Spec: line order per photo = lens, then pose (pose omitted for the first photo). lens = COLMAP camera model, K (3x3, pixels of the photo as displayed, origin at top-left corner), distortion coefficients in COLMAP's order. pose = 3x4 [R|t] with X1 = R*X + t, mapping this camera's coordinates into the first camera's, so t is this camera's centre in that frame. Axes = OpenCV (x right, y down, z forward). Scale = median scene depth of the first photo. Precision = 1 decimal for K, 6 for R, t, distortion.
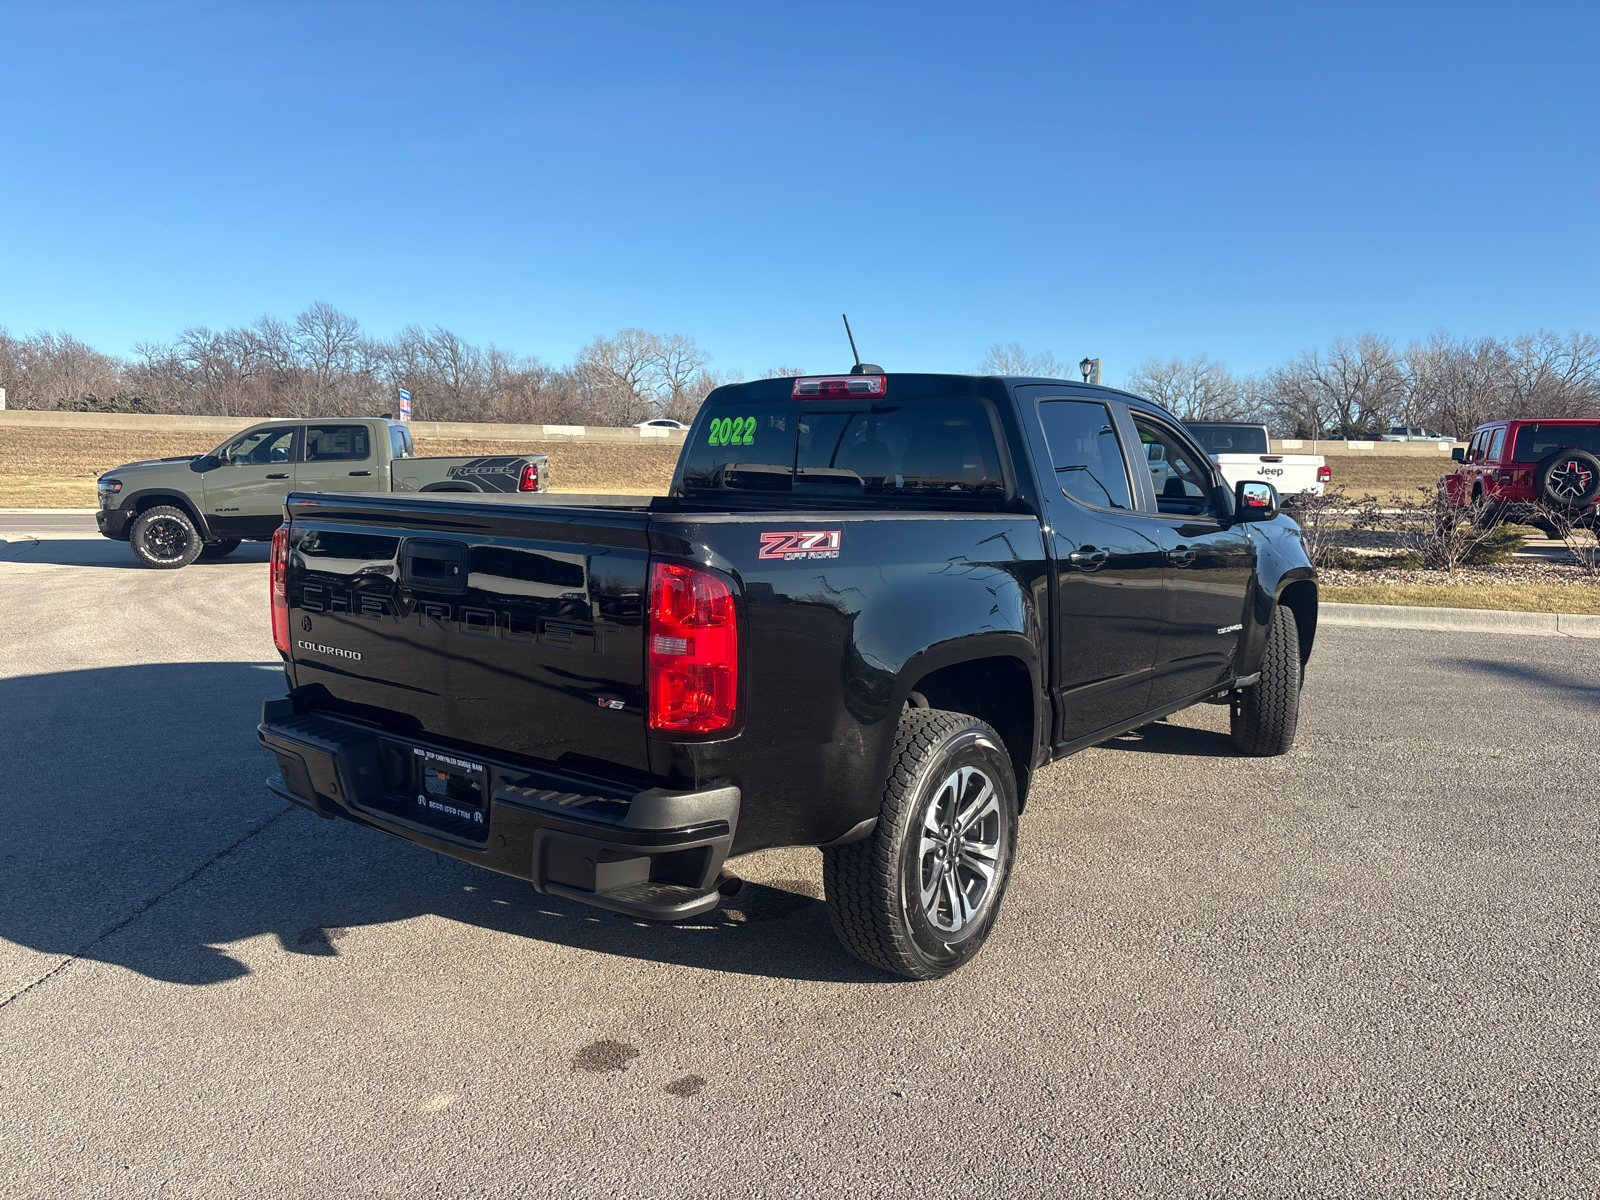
lens RADIAL K [[1226.4, 0, 794.5], [0, 1226.4, 600.3], [0, 0, 1]] dist [0.013435, 0.005059]
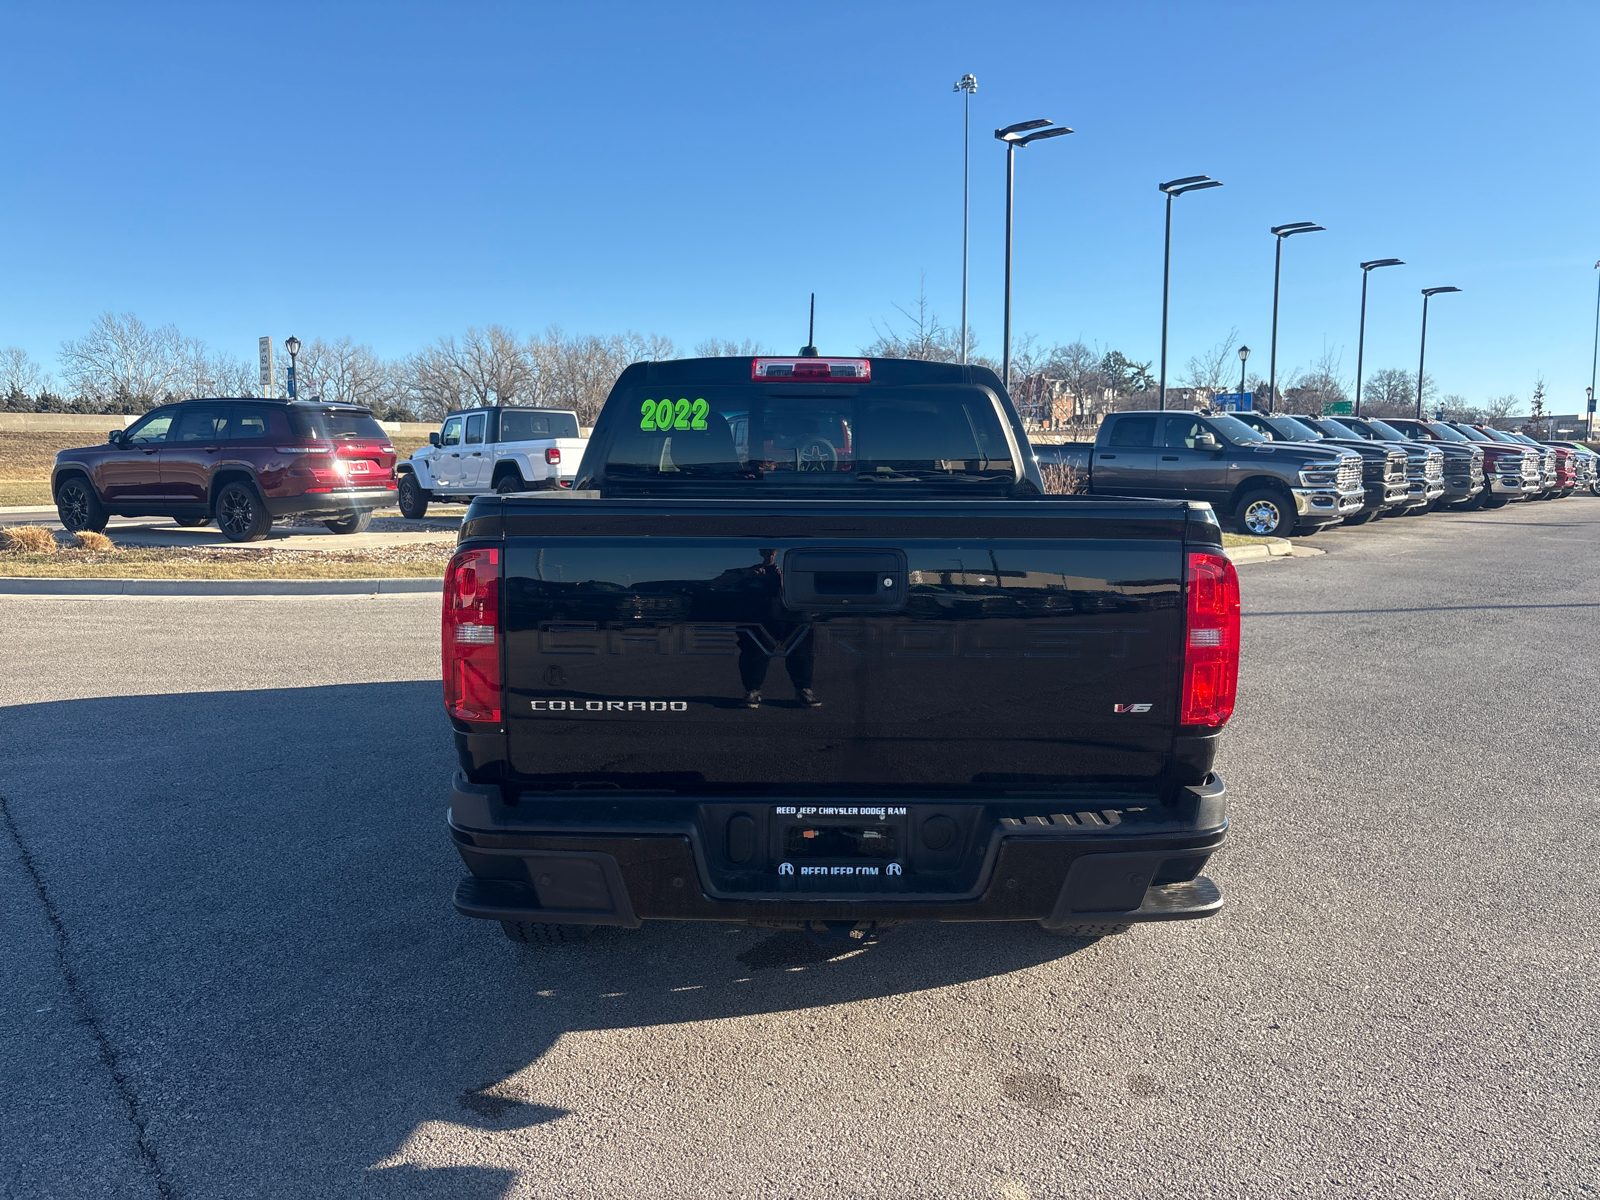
lens RADIAL K [[1220.5, 0, 800.0], [0, 1220.5, 600.0], [0, 0, 1]] dist [0.028132, -0.019287]
pose [[0.774312, -0.086434, 0.626873, -0.552901], [0.078317, 0.996101, 0.040607, -0.032674], [-0.627938, 0.017652, 0.778063, 0.255016]]
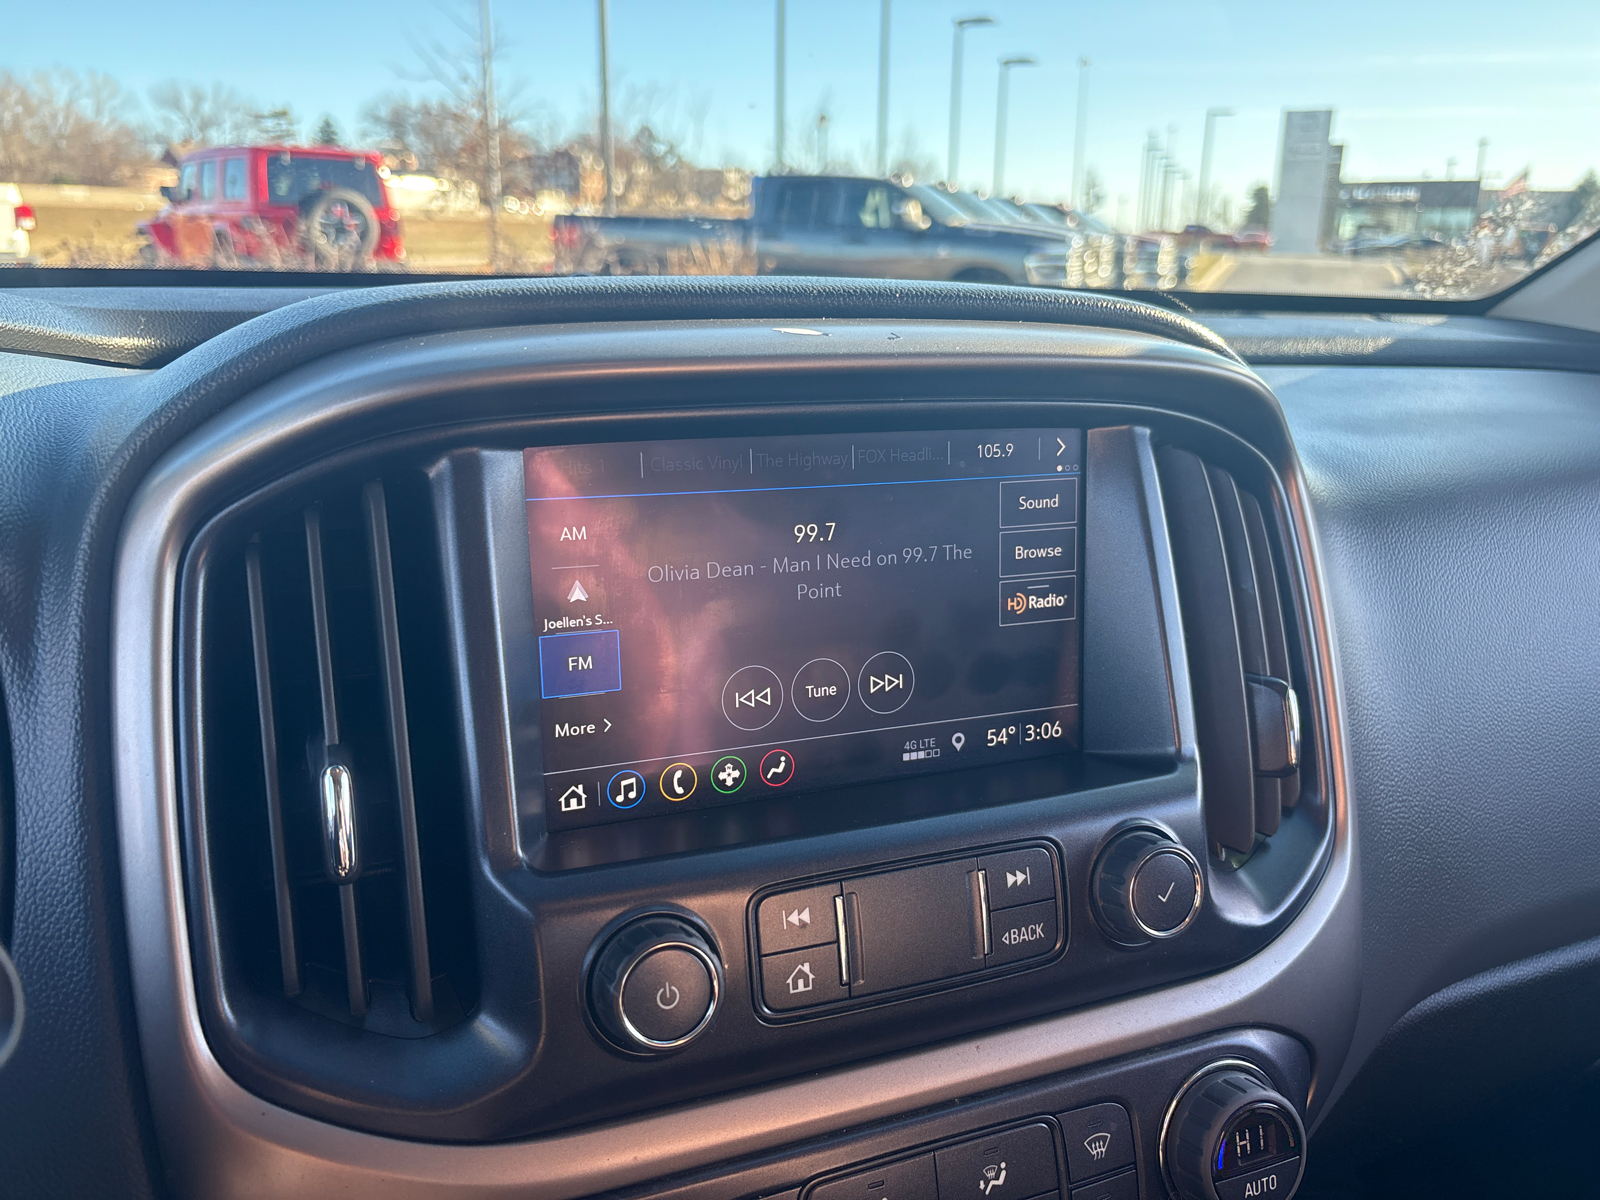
lens RADIAL K [[1242.8, 0, 800.0], [0, 1242.8, 600.0], [0, 0, 1]] dist [0.001322, -0.006842]
pose [[0.494330, -0.243268, 0.834541, 0.202234], [0.080458, 0.968726, 0.234725, -0.112783], [-0.865543, -0.048886, 0.498443, 1.232944]]
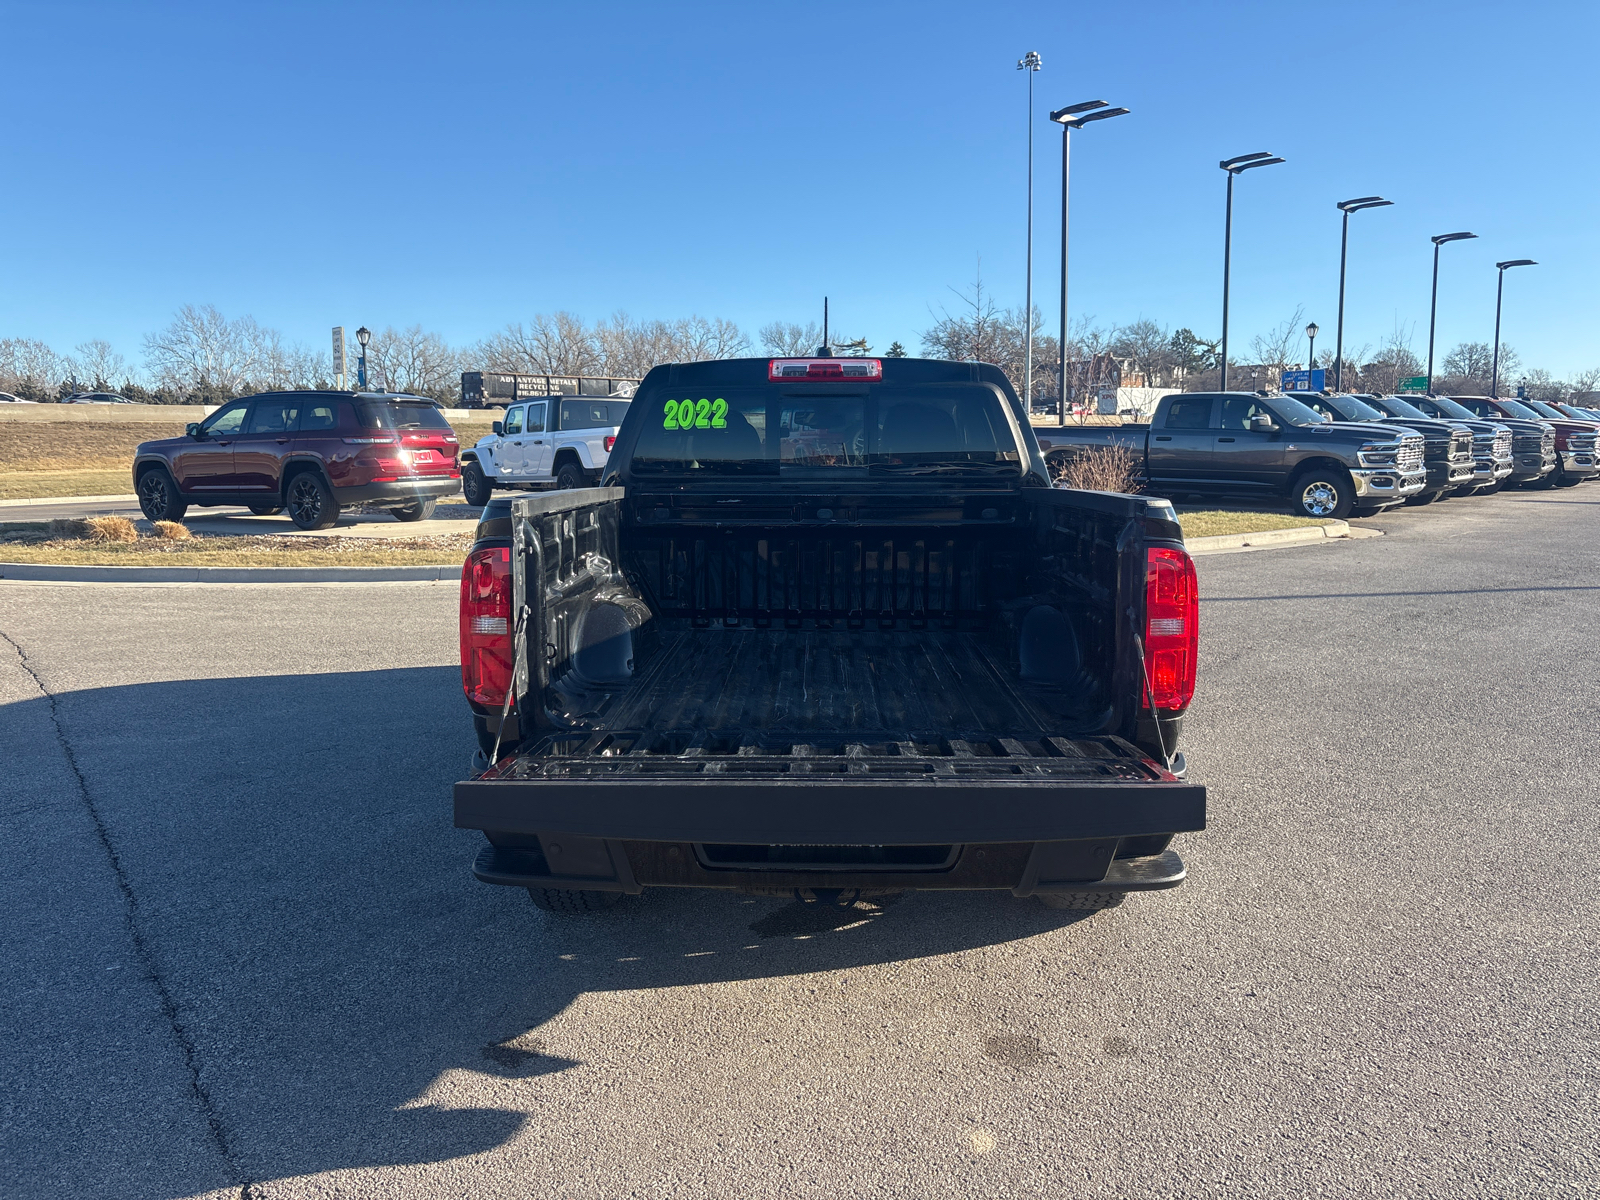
lens RADIAL K [[1222.1, 0, 811.5], [0, 1222.1, 587.5], [0, 0, 1]] dist [0.018572, 0.004834]
pose [[0.801291, -0.092157, 0.591134, -0.550627], [0.084093, 0.995605, 0.041224, -0.036645], [-0.592335, 0.016678, 0.805519, 0.194468]]
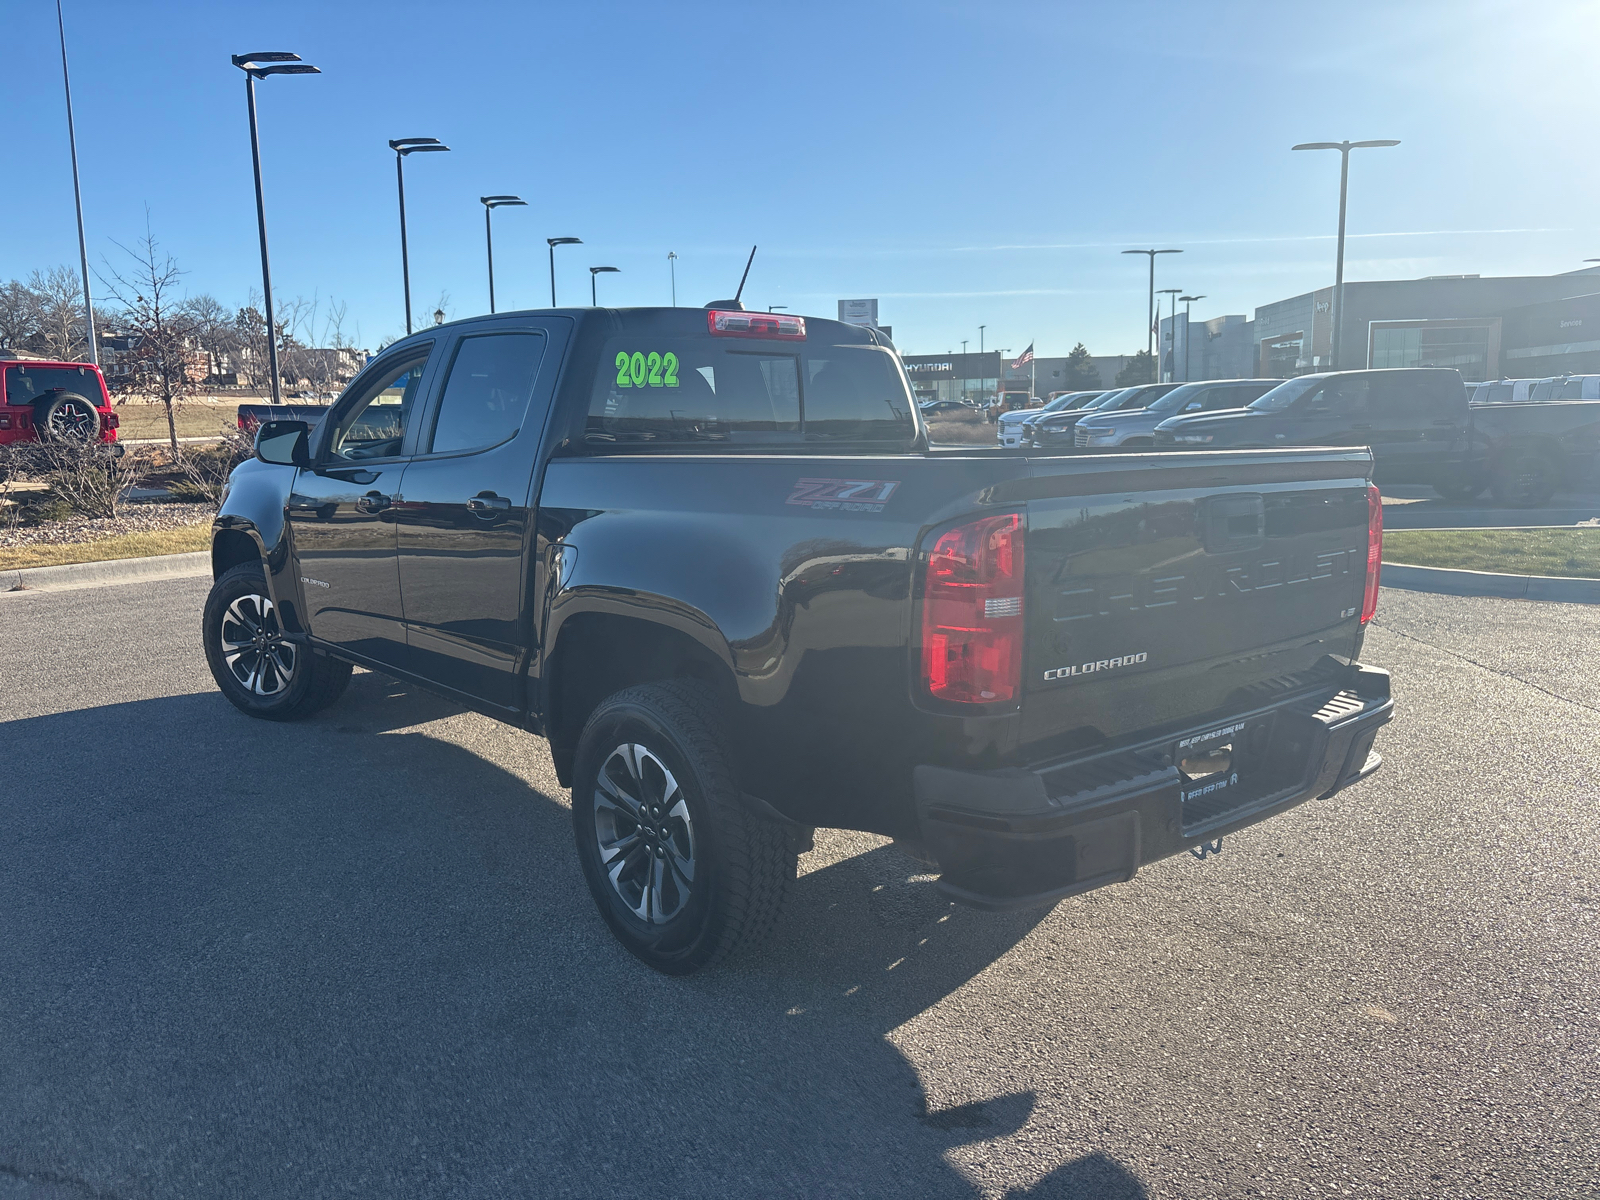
lens RADIAL K [[1202.0, 0, 796.3], [0, 1202.0, 594.9], [0, 0, 1]] dist [0.024338, 0.002960]
pose [[0.212926, -0.158771, 0.964082, -0.817938], [0.116773, 0.983772, 0.136223, -0.089279], [-0.970065, 0.083574, 0.228011, 0.743545]]
